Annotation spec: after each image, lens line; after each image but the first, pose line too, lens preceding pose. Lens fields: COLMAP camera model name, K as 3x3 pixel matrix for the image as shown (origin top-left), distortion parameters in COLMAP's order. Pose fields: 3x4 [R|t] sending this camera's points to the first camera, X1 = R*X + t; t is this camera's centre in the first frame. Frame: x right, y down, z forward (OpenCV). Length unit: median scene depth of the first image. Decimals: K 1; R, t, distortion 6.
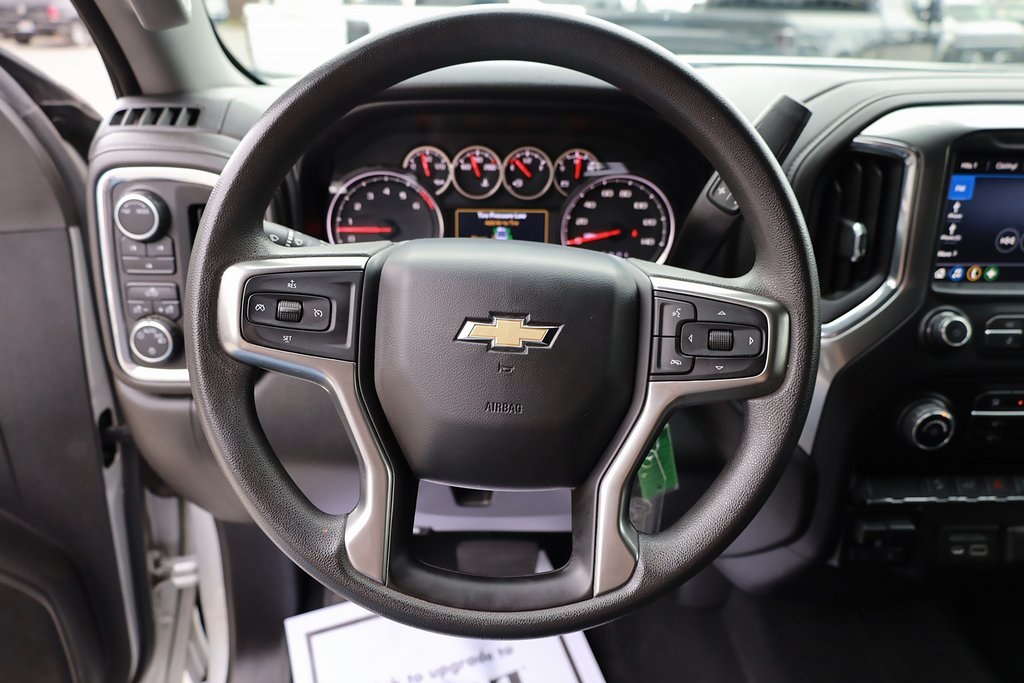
lens RADIAL K [[704.3, 0, 512.7], [0, 704.3, 338.9], [0, 0, 1]] dist [-0.007168, 0.000144]
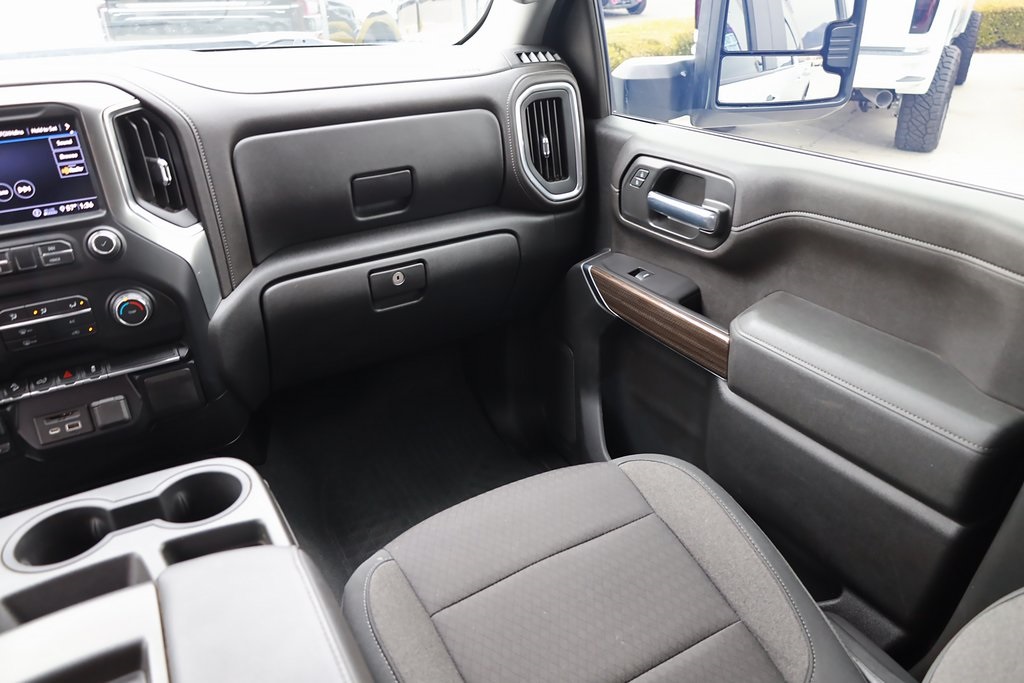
lens RADIAL K [[707.8, 0, 513.4], [0, 707.8, 344.4], [0, 0, 1]] dist [-0.007193, 0.001237]
pose [[0.886534, -0.251543, 0.388310, 1.001073], [0.232563, 0.967832, 0.095998, 0.235400], [-0.399966, 0.005201, 0.916515, -0.610465]]
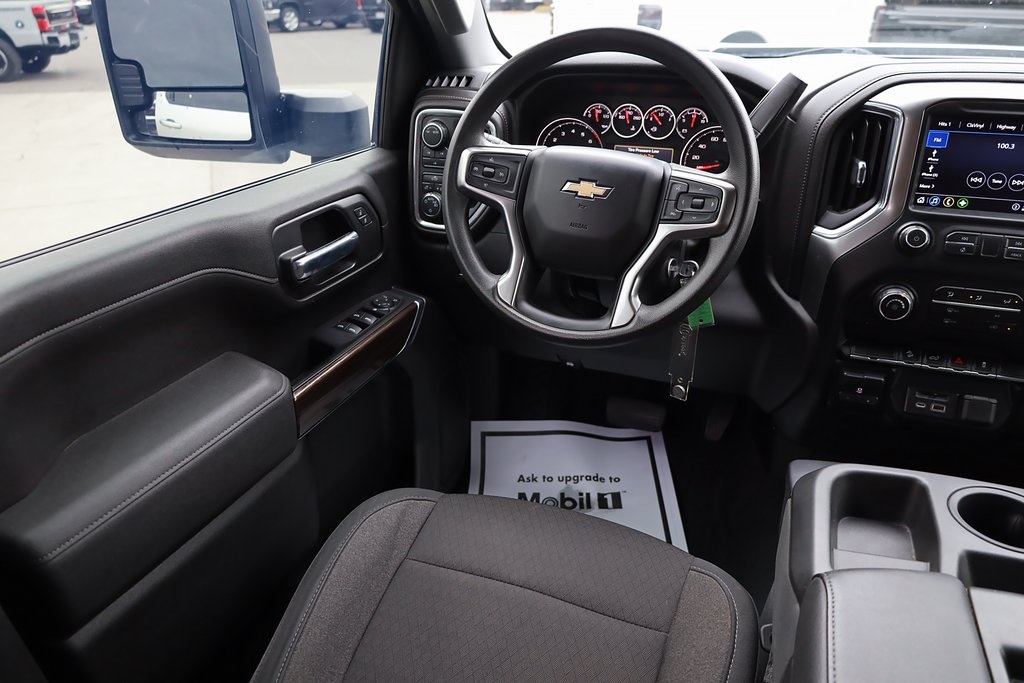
lens RADIAL K [[706.1, 0, 508.4], [0, 706.1, 343.0], [0, 0, 1]] dist [-0.010087, -0.001743]
pose [[0.921324, 0.149178, -0.359036, 0.392093], [-0.139229, 0.988810, 0.053569, 0.237259], [0.363010, 0.000633, 0.931785, -0.647841]]
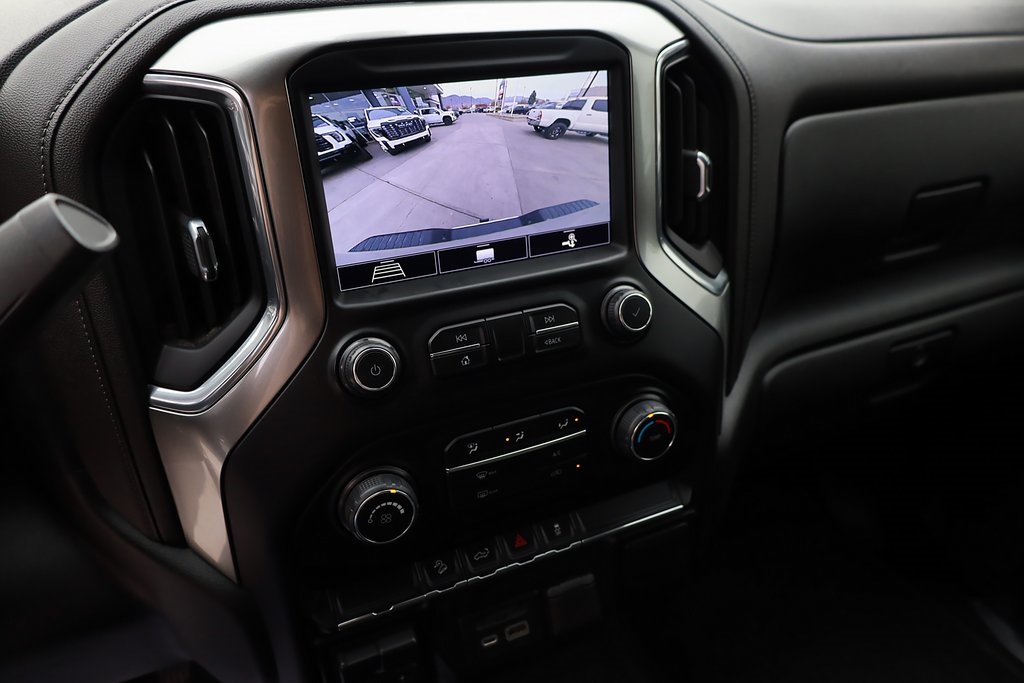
lens RADIAL K [[707.8, 0, 513.4], [0, 707.8, 344.4], [0, 0, 1]] dist [-0.007193, 0.001237]
pose [[0.924234, -0.204472, 0.322465, 0.523796], [0.184695, 0.978562, 0.091133, -0.064957], [-0.334186, -0.024670, 0.942184, 0.336703]]
